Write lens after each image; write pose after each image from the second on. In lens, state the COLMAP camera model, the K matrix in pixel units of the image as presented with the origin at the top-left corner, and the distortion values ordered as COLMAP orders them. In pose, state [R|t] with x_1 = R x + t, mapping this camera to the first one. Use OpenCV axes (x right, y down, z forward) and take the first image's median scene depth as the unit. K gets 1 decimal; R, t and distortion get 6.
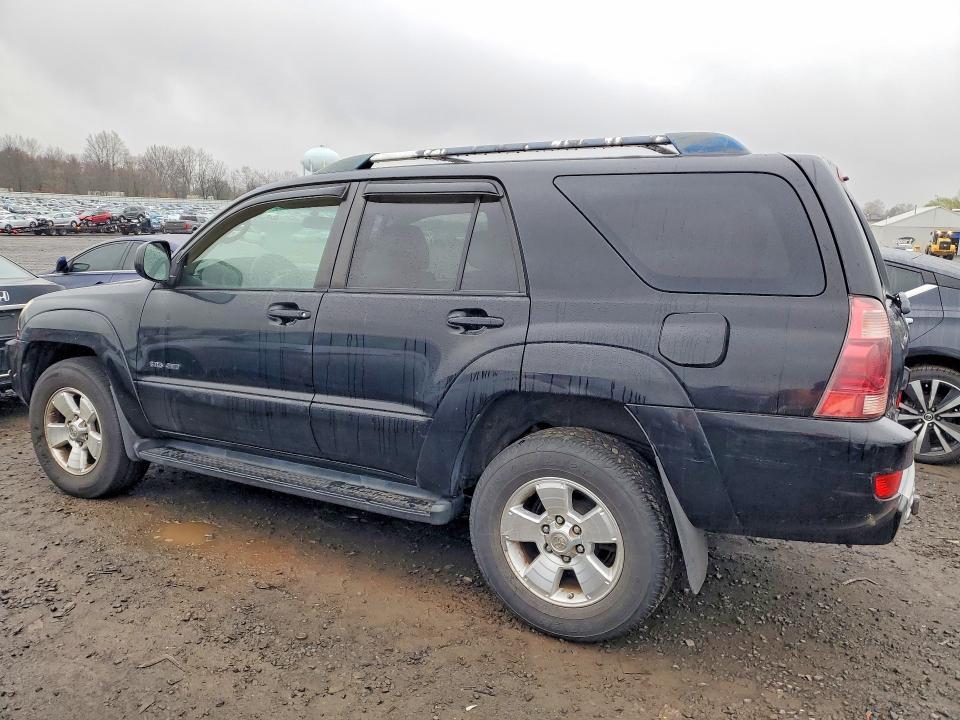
lens RADIAL K [[757.6, 0, 477.9], [0, 757.6, 362.3], [0, 0, 1]] dist [0.027759, 0.004530]
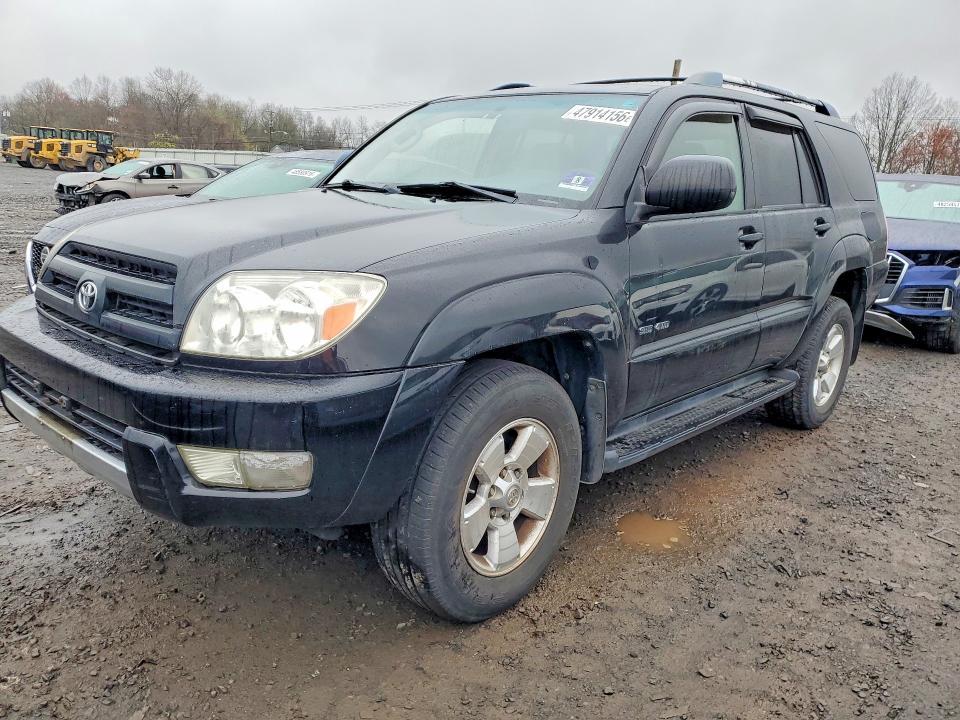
lens RADIAL K [[757.6, 0, 479.4], [0, 757.6, 357.1], [0, 0, 1]] dist [0.027759, 0.004530]
pose [[0.222127, -0.232345, 0.946930, -1.303968], [0.111085, 0.970899, 0.212168, -0.161888], [-0.968669, 0.058061, 0.241473, 1.117126]]
